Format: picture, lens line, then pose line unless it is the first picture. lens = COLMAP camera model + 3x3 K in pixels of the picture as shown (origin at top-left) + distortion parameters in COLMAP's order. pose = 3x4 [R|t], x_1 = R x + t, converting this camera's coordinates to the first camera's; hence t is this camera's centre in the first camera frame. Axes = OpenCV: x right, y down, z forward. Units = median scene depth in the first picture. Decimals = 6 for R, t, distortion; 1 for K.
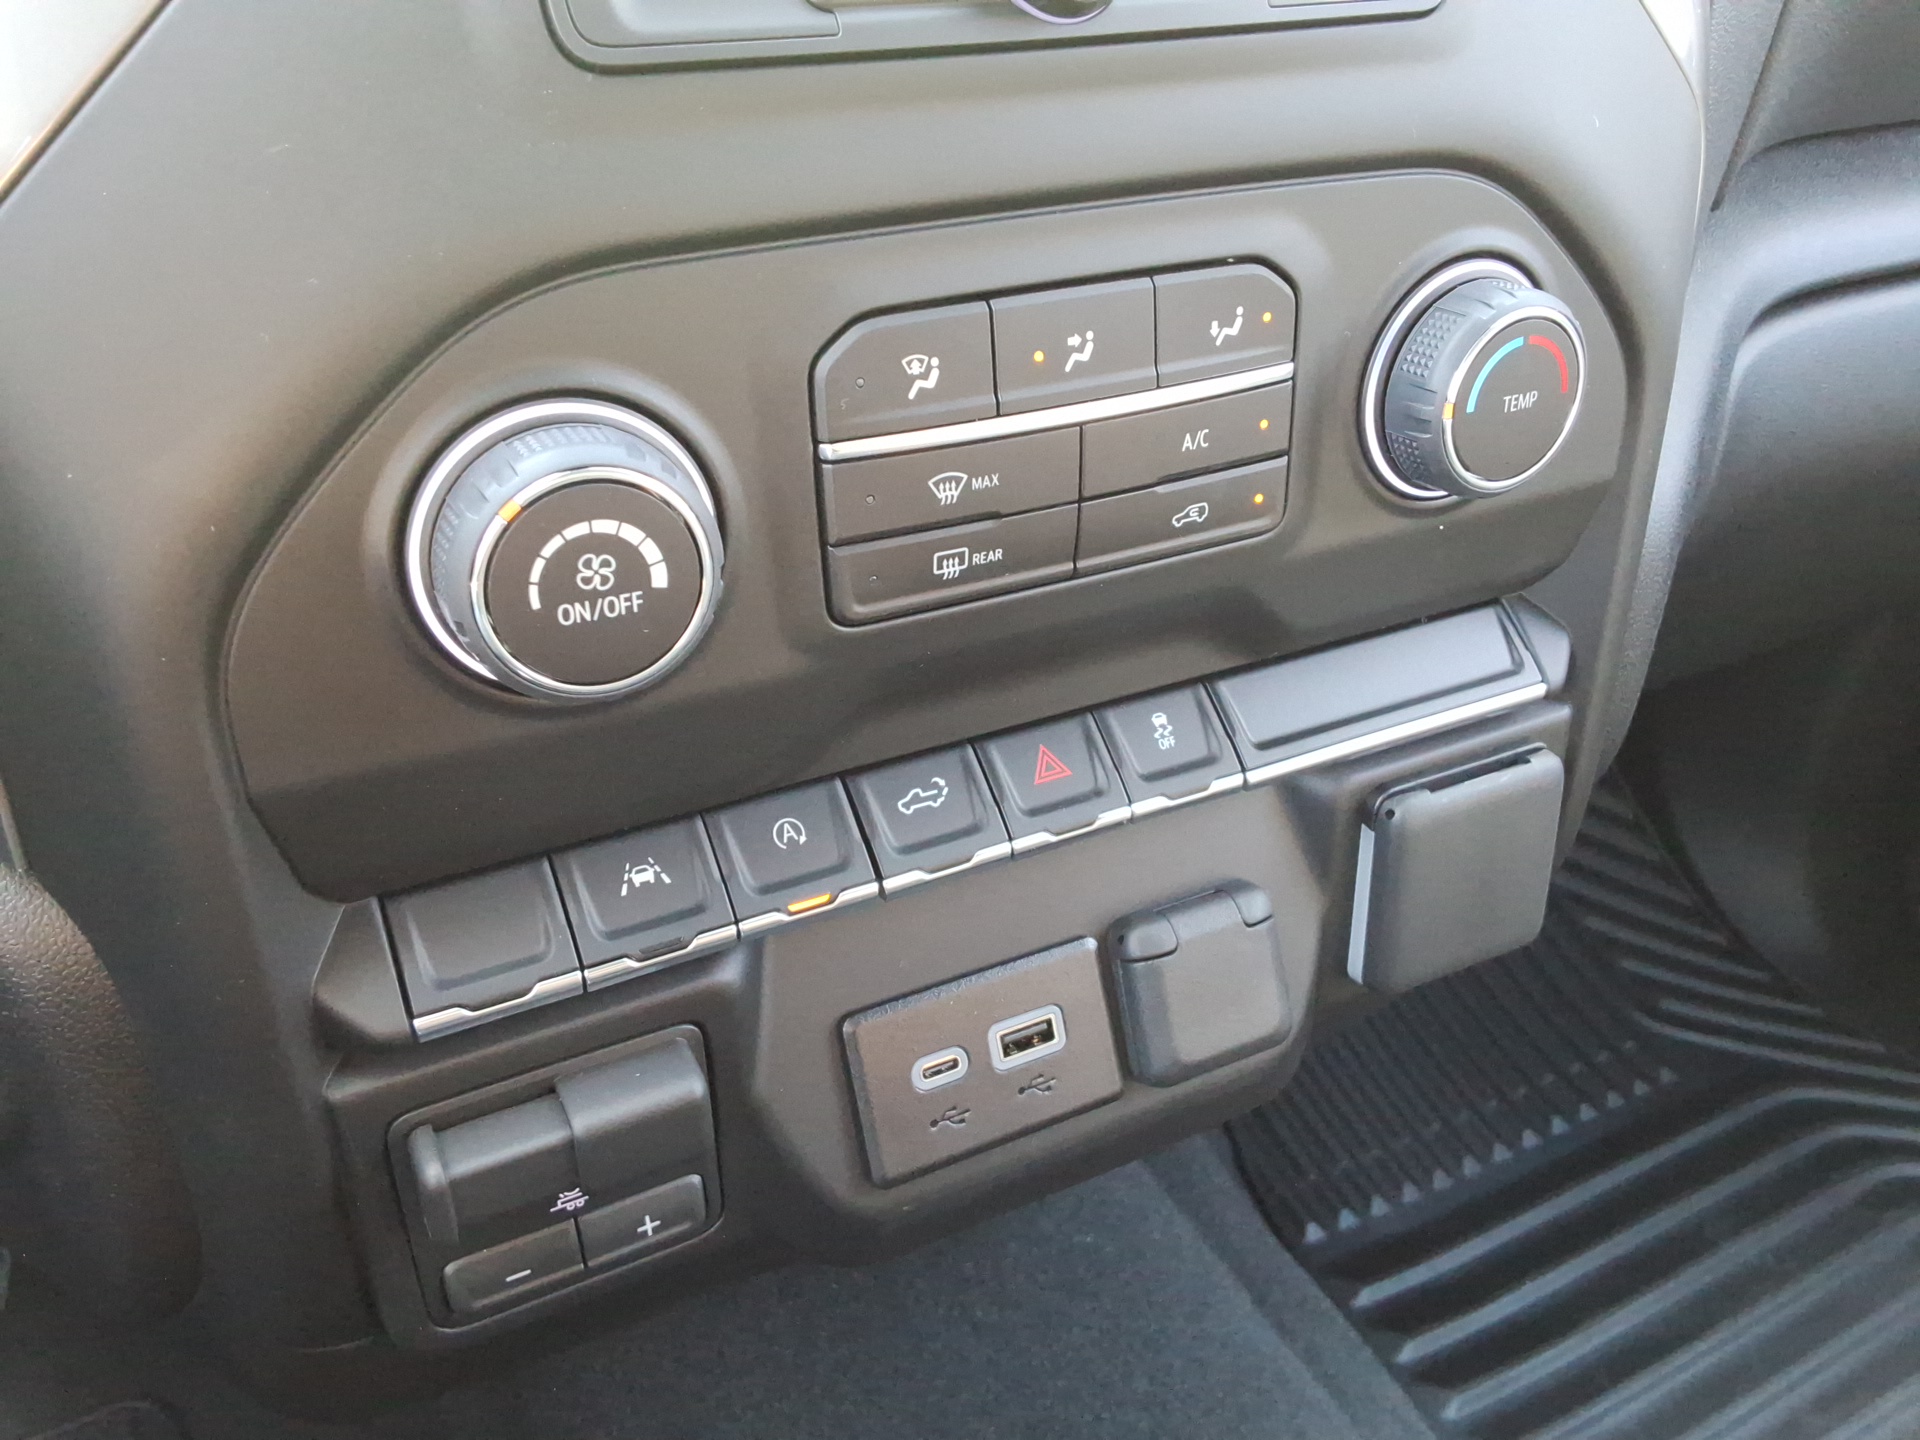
lens RADIAL K [[1523.2, 0, 969.9], [0, 1523.2, 709.2], [0, 0, 1]] dist [0.122735, -0.195573]
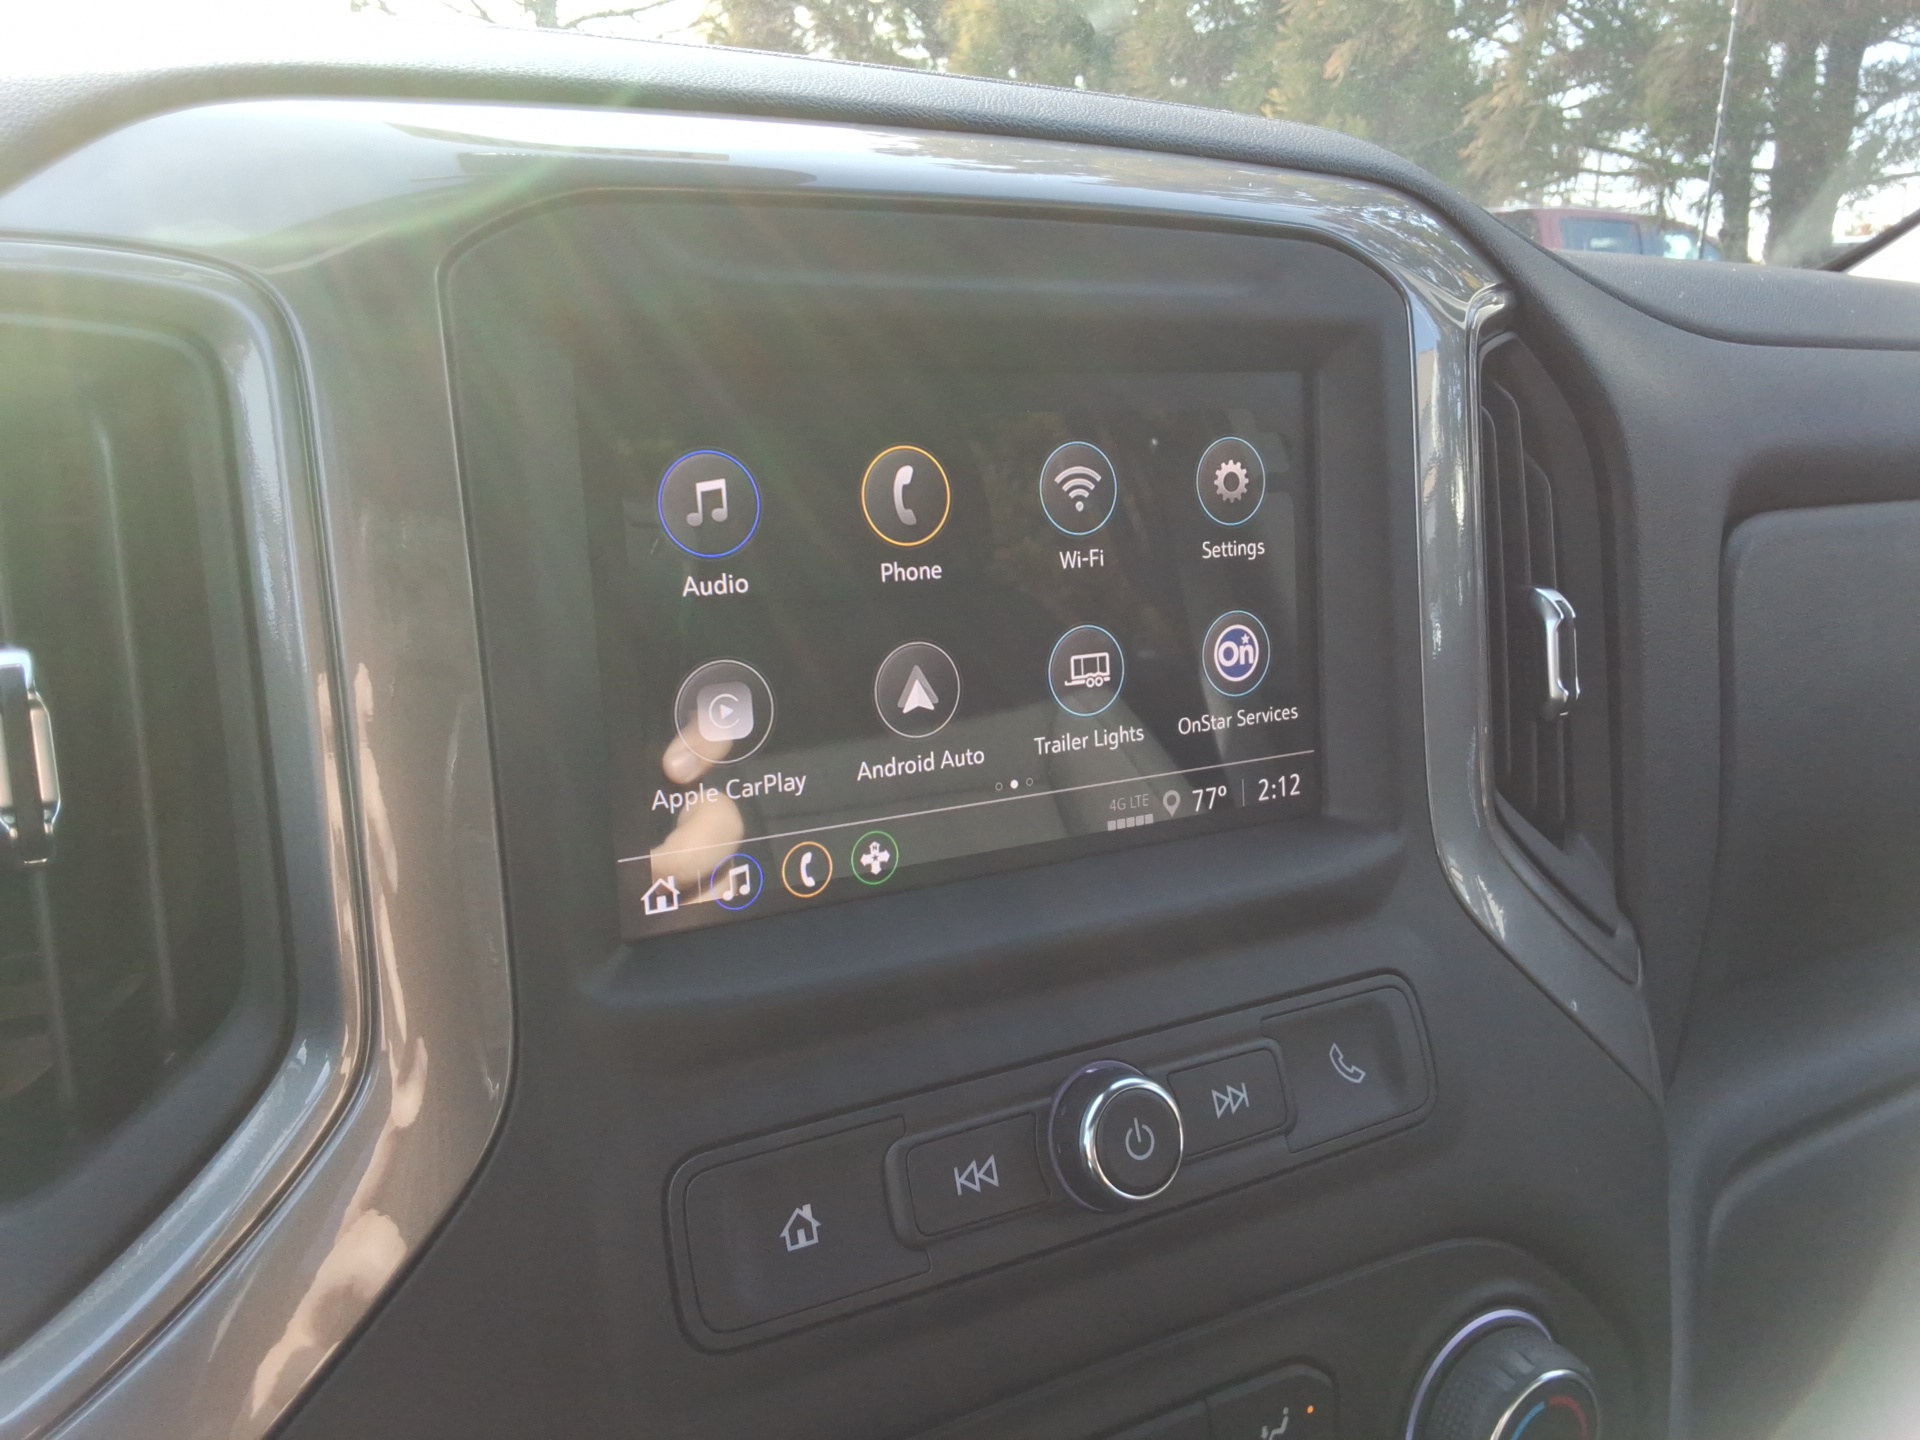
lens RADIAL K [[1534.8, 0, 974.3], [0, 1534.8, 699.6], [0, 0, 1]] dist [0.101091, -0.147954]
pose [[0.998698, -0.016520, 0.048271, -0.078490], [0.031174, 0.946555, -0.321032, -0.364690], [-0.040387, 0.322119, 0.945837, -0.158188]]
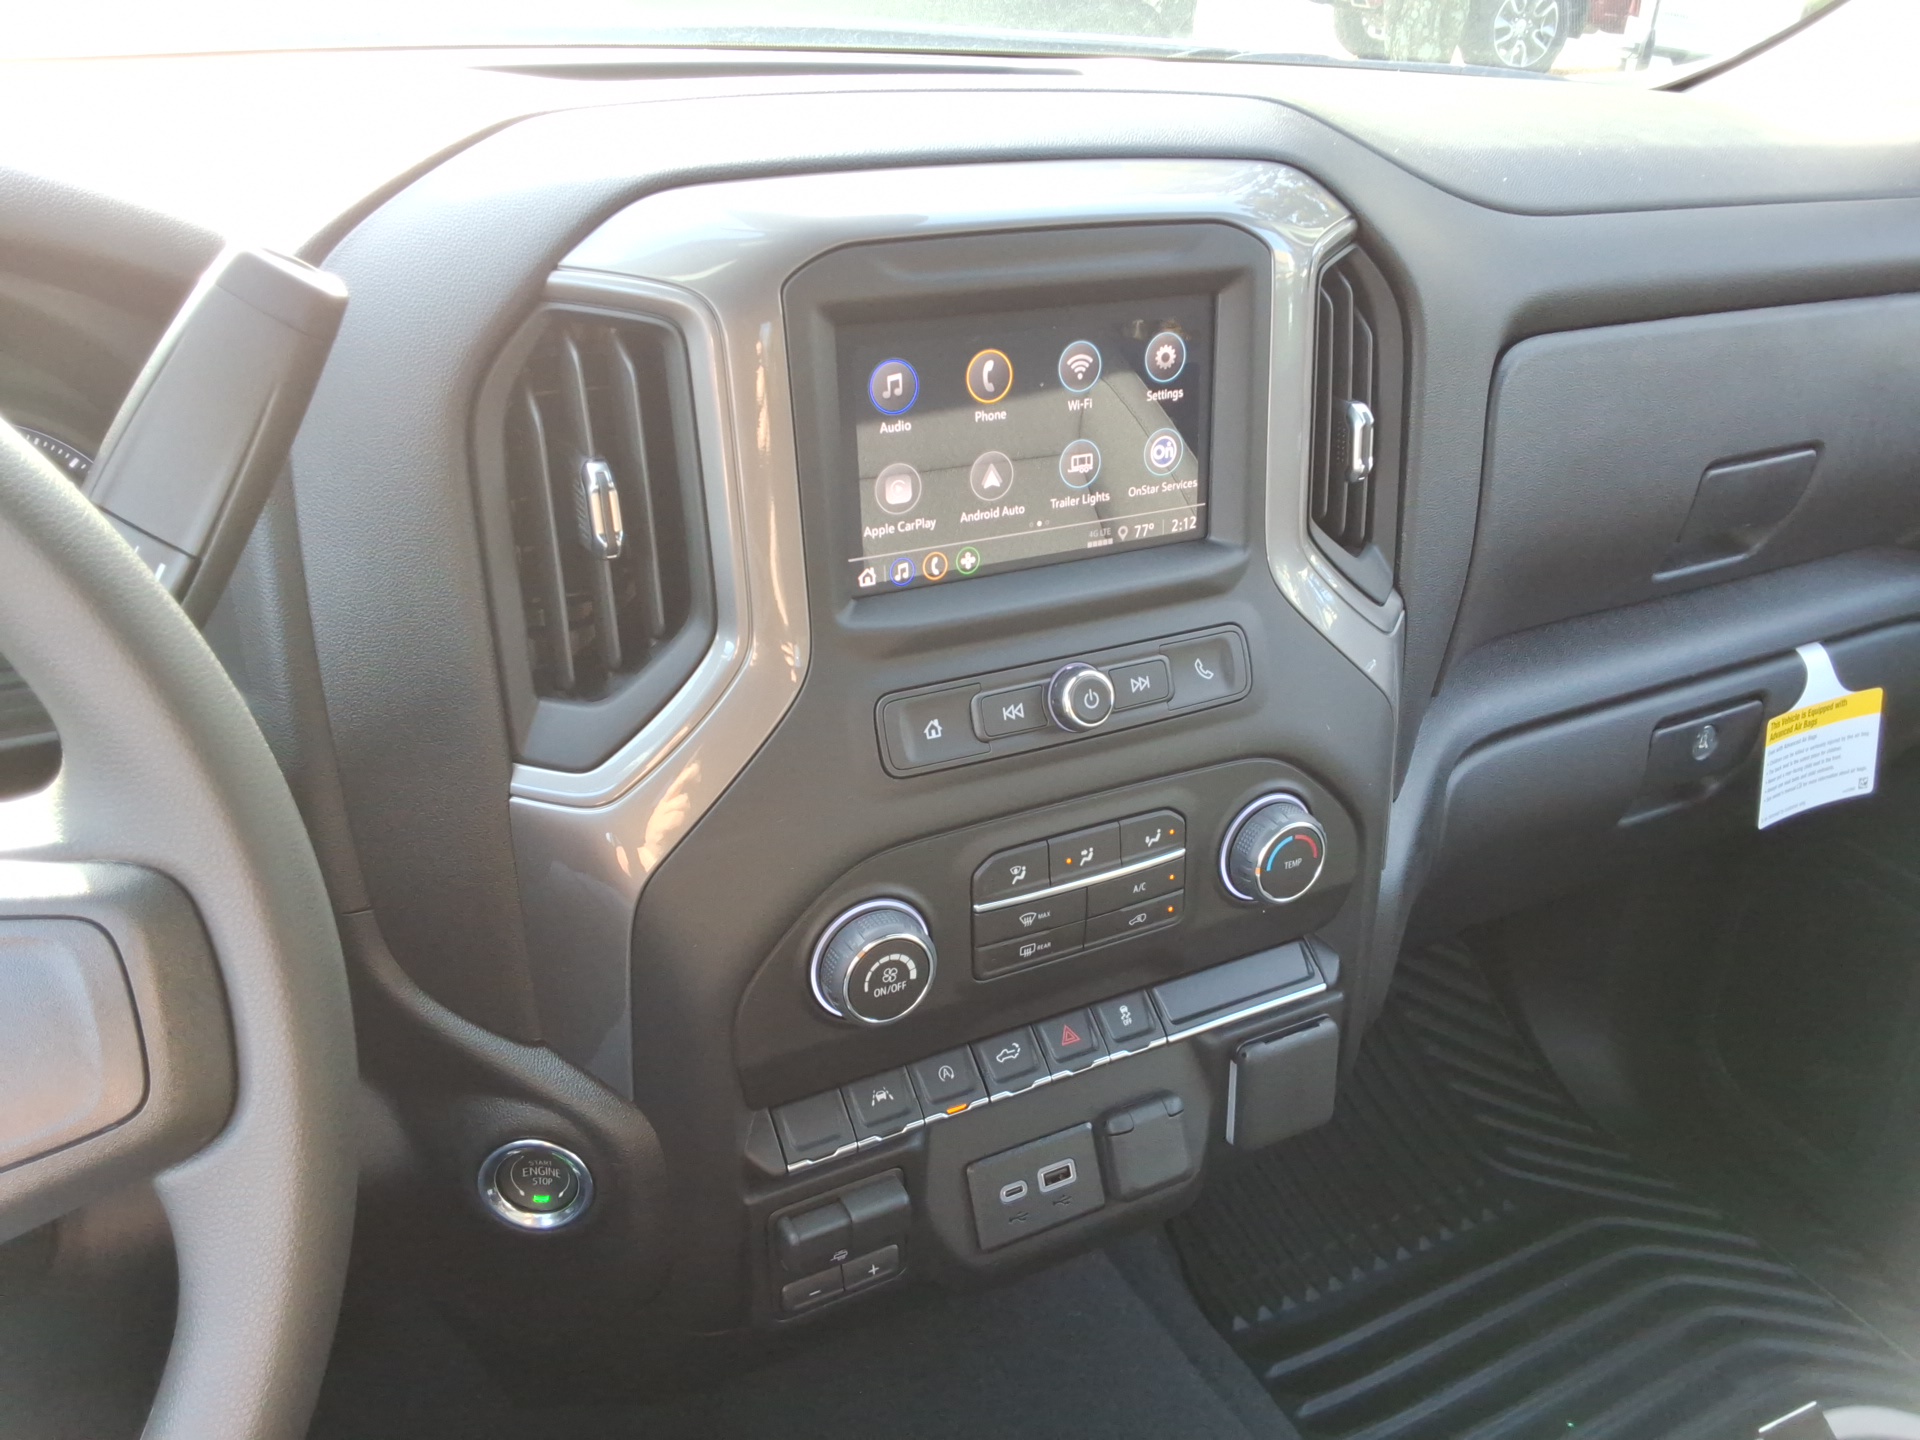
lens RADIAL K [[1534.8, 0, 974.3], [0, 1534.8, 699.6], [0, 0, 1]] dist [0.101091, -0.147954]
pose [[0.999683, 0.007939, 0.023898, -0.132757], [-0.005805, 0.996095, -0.088094, -0.237898], [-0.024504, 0.087928, 0.995825, -1.122130]]
